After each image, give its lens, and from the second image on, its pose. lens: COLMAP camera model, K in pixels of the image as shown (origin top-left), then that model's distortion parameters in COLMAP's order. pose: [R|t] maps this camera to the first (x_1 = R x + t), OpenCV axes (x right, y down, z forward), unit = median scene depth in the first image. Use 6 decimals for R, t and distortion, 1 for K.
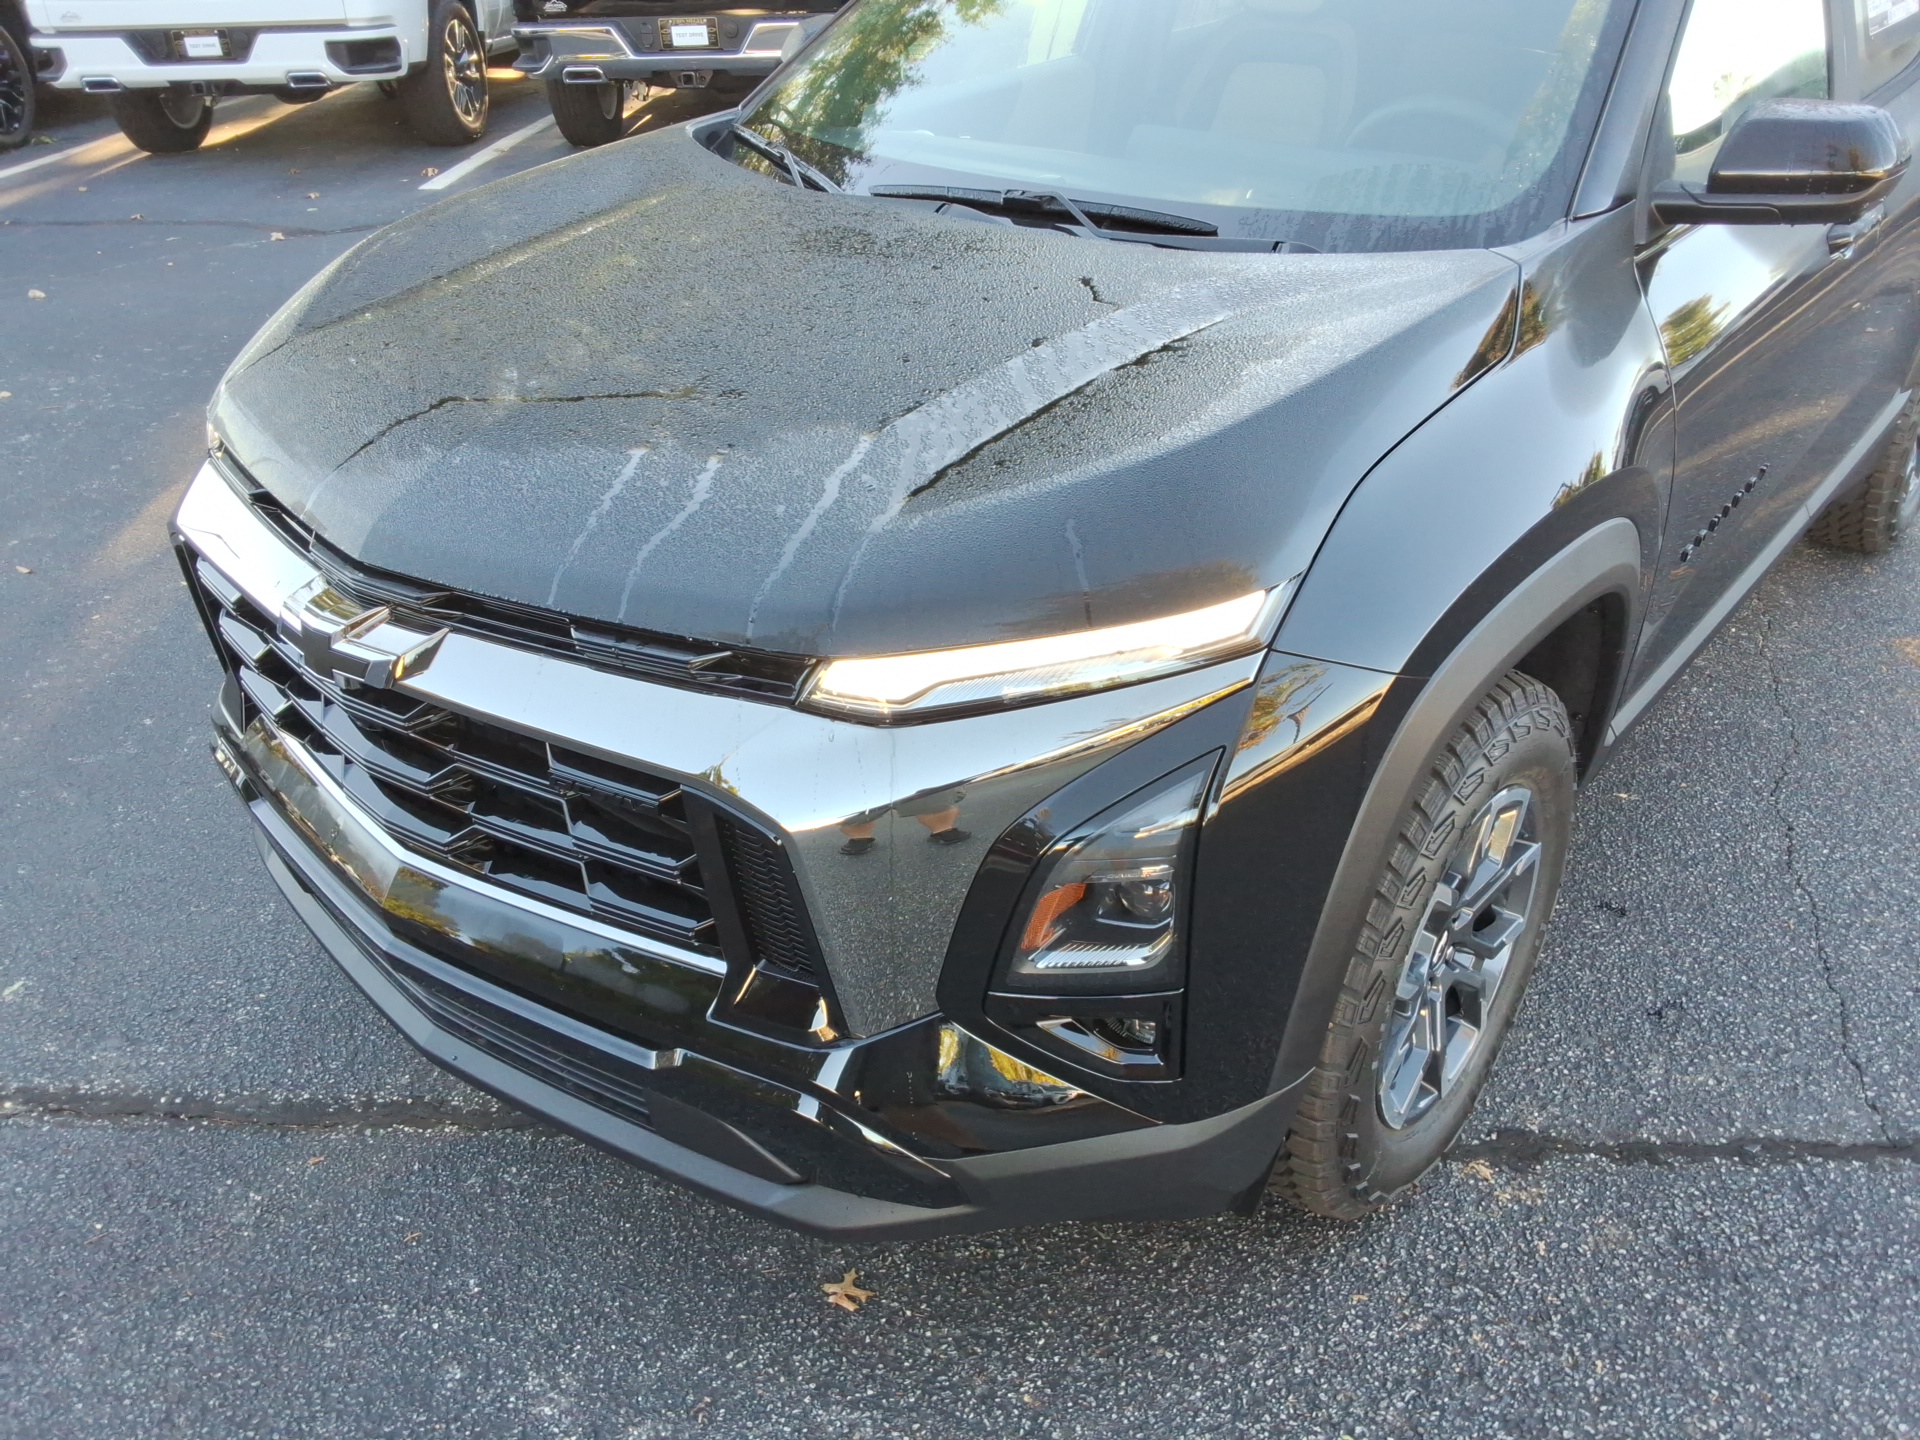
lens RADIAL K [[1519.3, 0, 961.2], [0, 1519.3, 724.7], [0, 0, 1]] dist [0.081183, -0.131793]
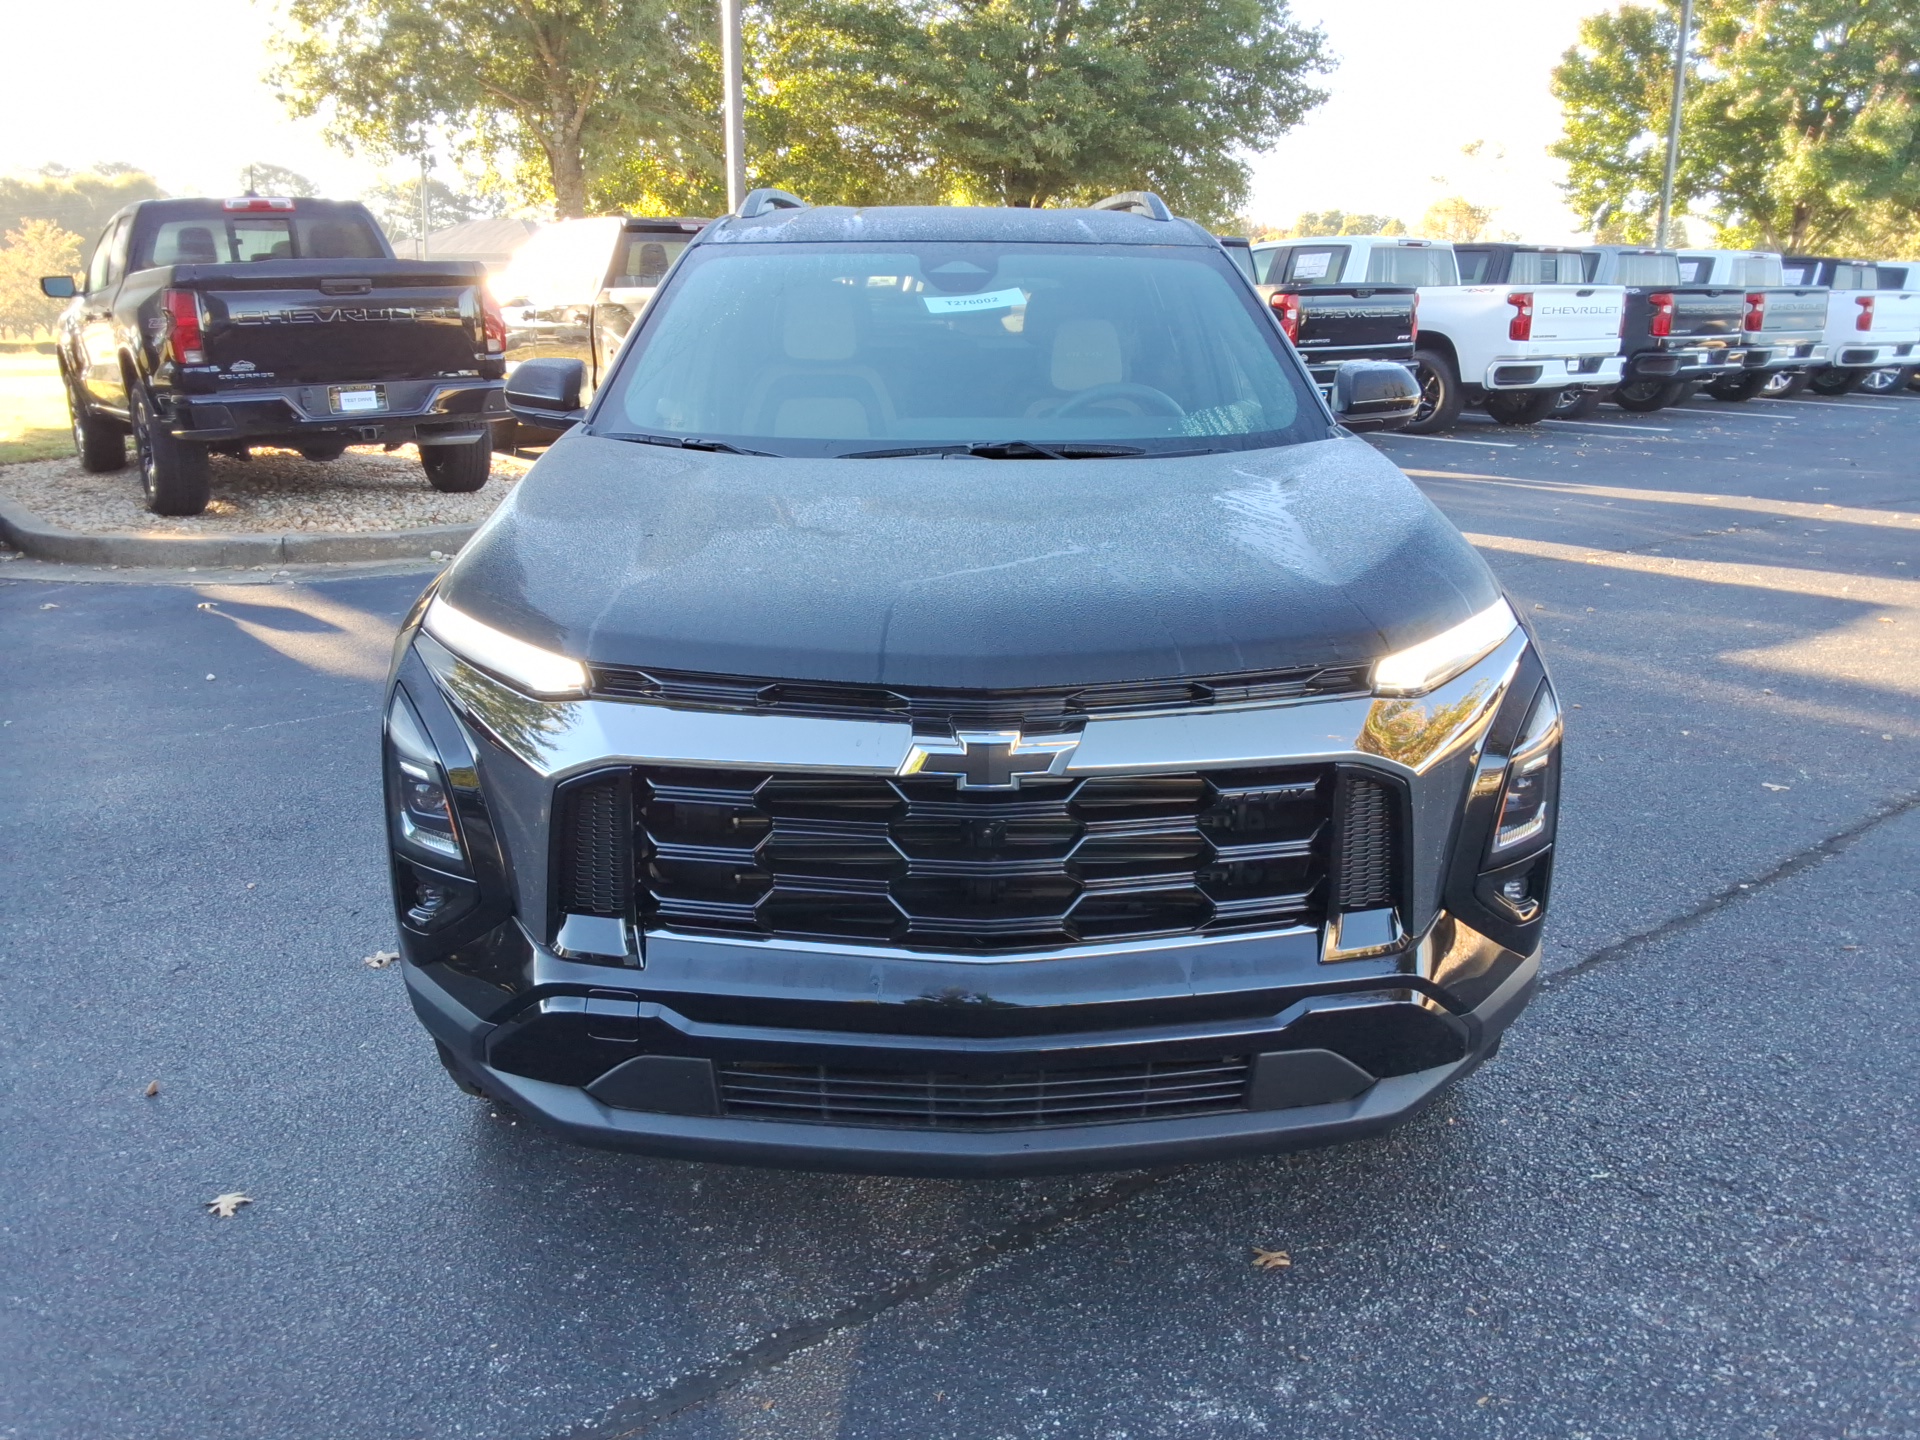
lens RADIAL K [[1519.3, 0, 961.2], [0, 1519.3, 724.7], [0, 0, 1]] dist [0.081183, -0.131793]
pose [[0.767464, -0.177839, 0.615932, -0.986333], [0.328105, 0.934352, -0.139048, 0.065789], [-0.550769, 0.308804, 0.775431, 0.062499]]
